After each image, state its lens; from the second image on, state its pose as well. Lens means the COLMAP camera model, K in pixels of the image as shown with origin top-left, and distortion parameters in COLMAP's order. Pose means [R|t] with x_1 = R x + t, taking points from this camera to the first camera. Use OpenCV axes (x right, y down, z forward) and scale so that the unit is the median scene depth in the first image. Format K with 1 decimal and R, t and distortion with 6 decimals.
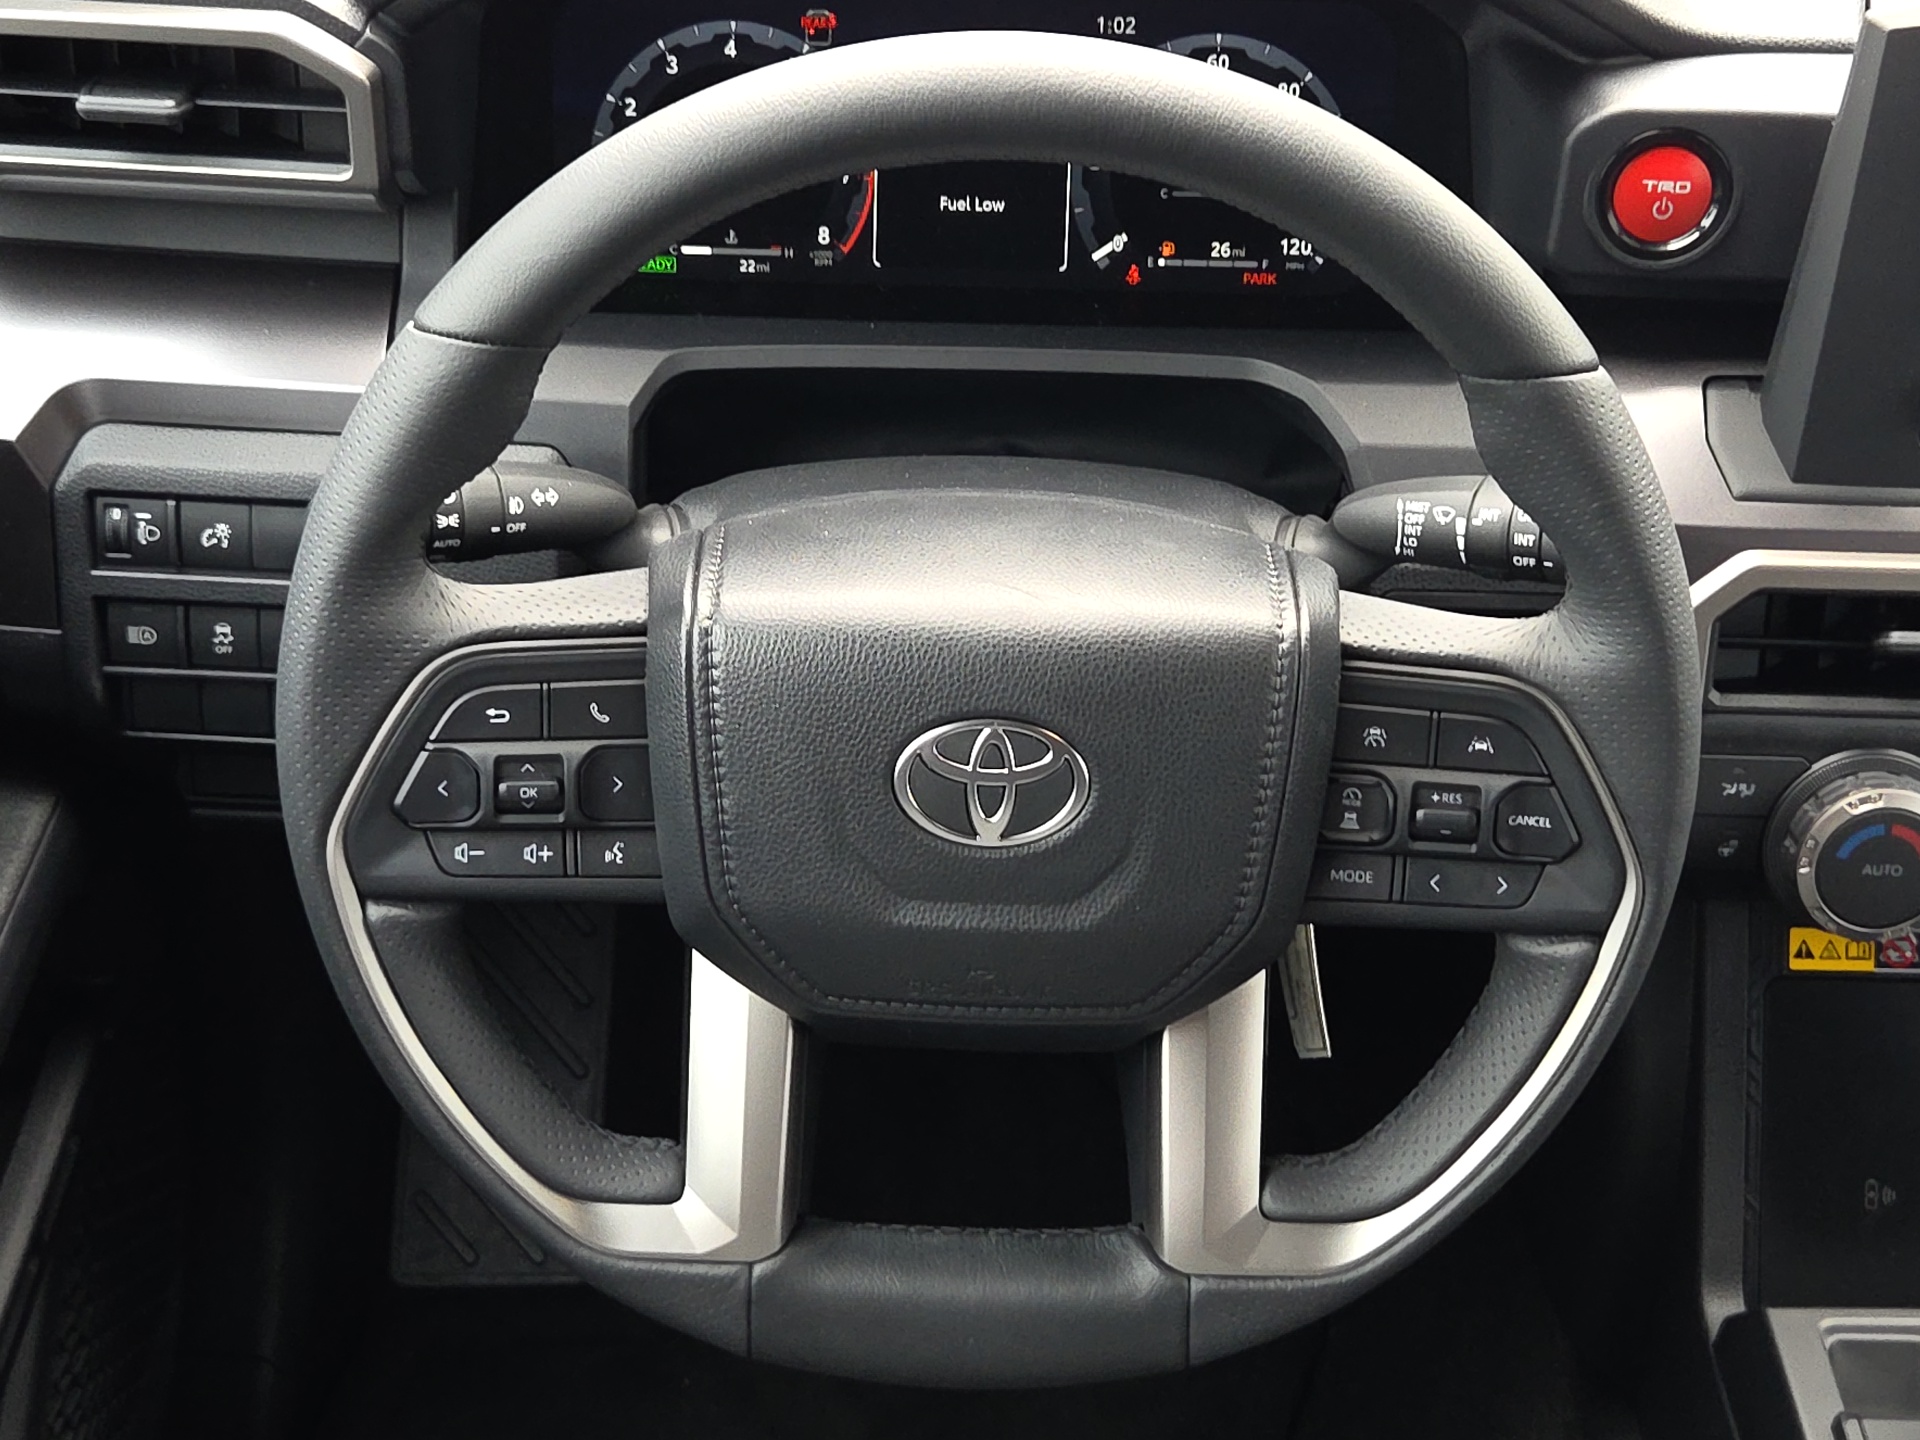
lens RADIAL K [[2922.5, 0, 960.0], [0, 2922.5, 720.0], [0, 0, 1]] dist [0.096327, -0.093702]
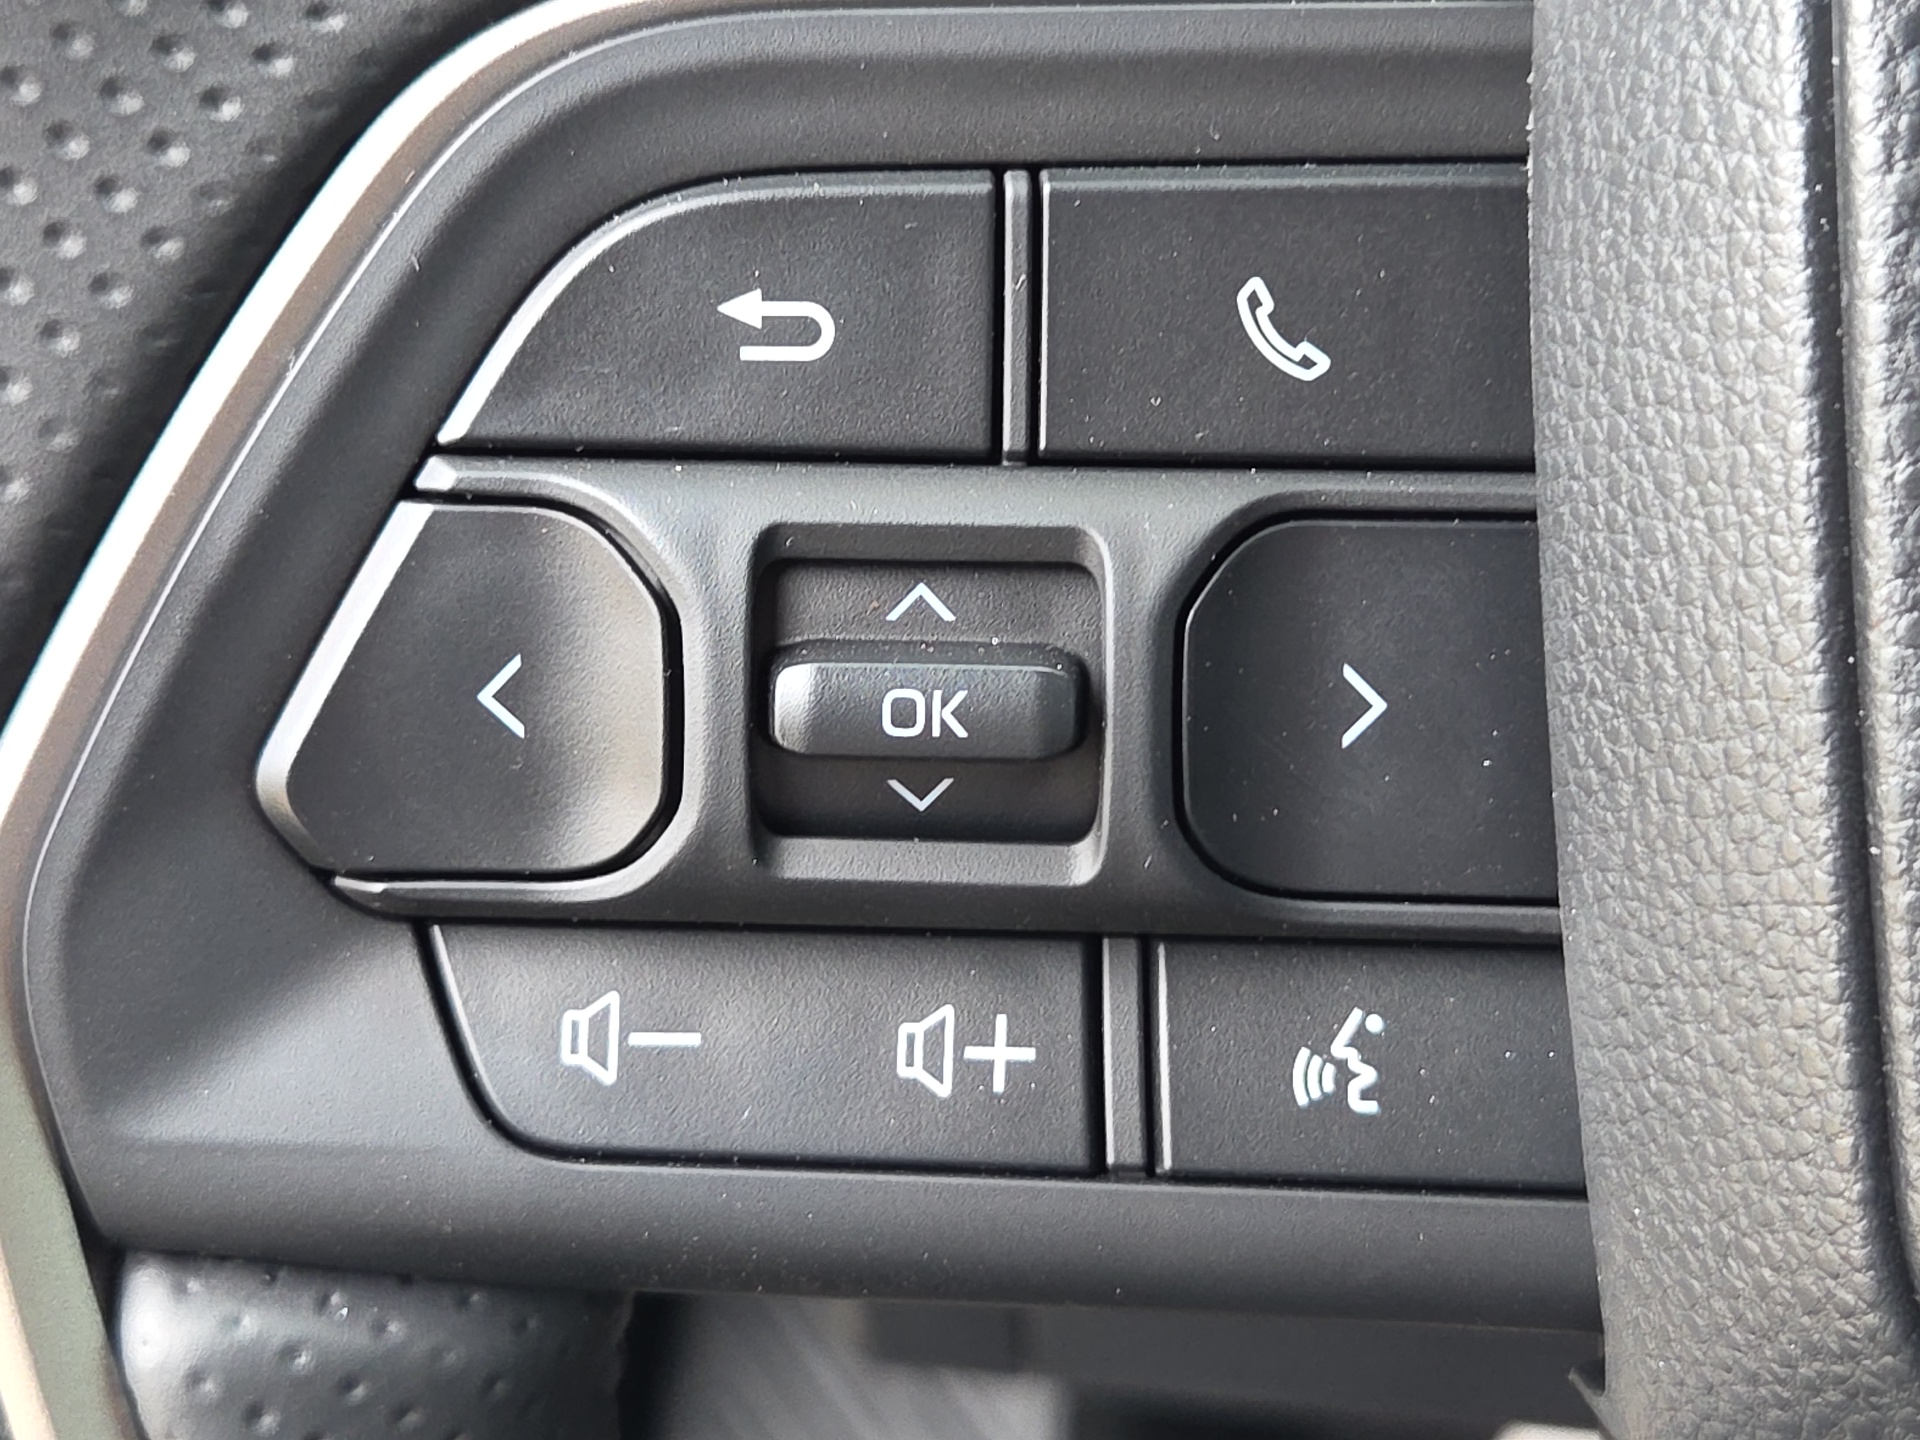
lens RADIAL K [[3416.3, 0, 960.0], [0, 3416.3, 720.0], [0, 0, 1]] dist [0.194293, 0.065427]
pose [[0.988398, -0.002524, -0.151868, -0.104463], [-0.021773, 0.987181, -0.158111, 0.058240], [0.150320, 0.159583, 0.975673, 0.738003]]
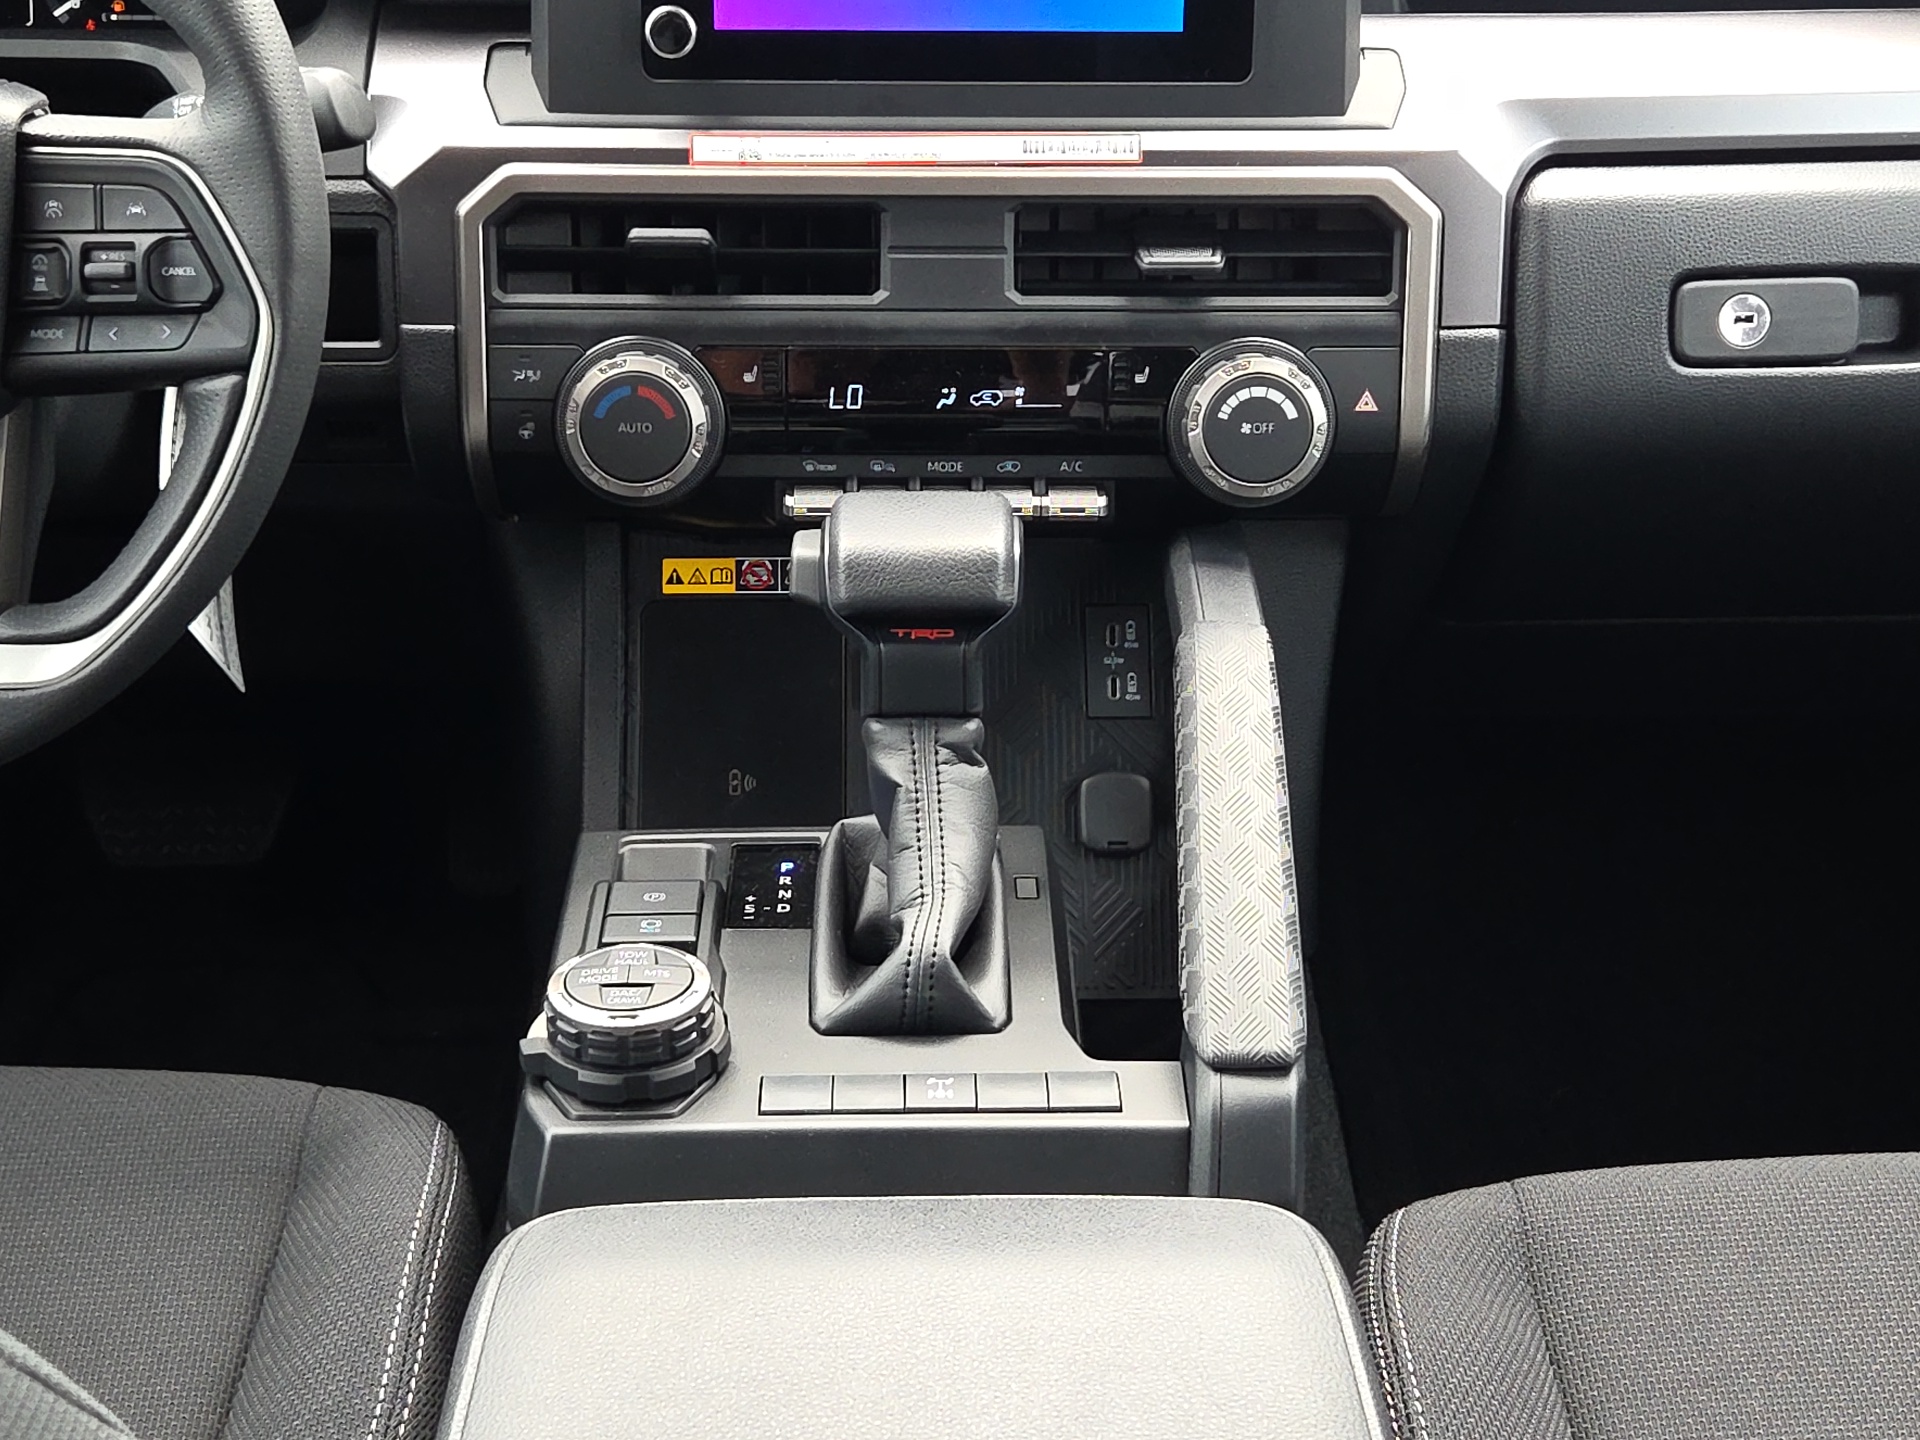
lens RADIAL K [[2919.7, 0, 959.7], [0, 2919.7, 674.5], [0, 0, 1]] dist [0.105492, -0.189834]
pose [[0.999466, -0.029060, 0.014917, 0.470586], [0.031366, 0.981313, -0.189842, 0.417831], [-0.009122, 0.190209, 0.981701, -0.152103]]
